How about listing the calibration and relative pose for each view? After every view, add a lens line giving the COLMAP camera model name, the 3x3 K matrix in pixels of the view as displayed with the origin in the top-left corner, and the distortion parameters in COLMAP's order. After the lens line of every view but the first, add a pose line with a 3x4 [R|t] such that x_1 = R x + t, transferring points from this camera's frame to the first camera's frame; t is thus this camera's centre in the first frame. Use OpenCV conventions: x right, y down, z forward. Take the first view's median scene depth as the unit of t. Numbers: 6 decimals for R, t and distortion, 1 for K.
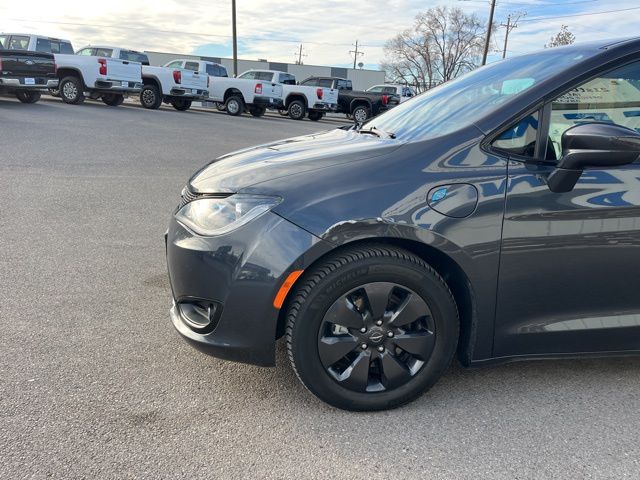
lens RADIAL K [[482.7, 0, 323.4], [0, 482.7, 243.7], [0, 0, 1]] dist [0.073078, -0.100893]
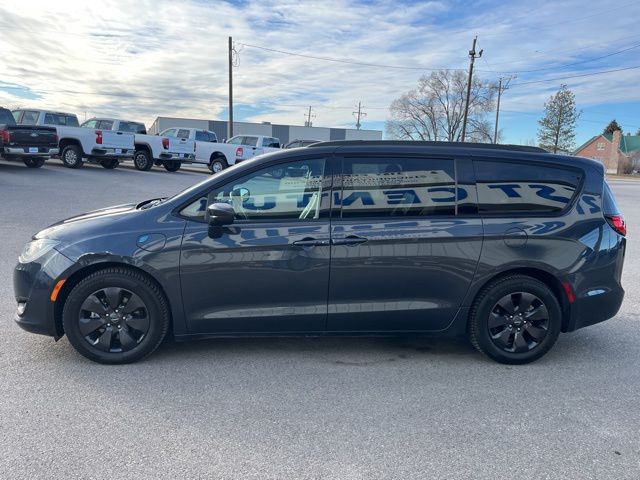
lens RADIAL K [[482.7, 0, 314.4], [0, 482.7, 237.6], [0, 0, 1]] dist [0.073078, -0.100893]
pose [[0.998499, 0.000484, -0.054763, 0.111336], [-0.006999, 0.992889, -0.118840, 0.012070], [0.054316, 0.119045, 0.991402, -0.091223]]
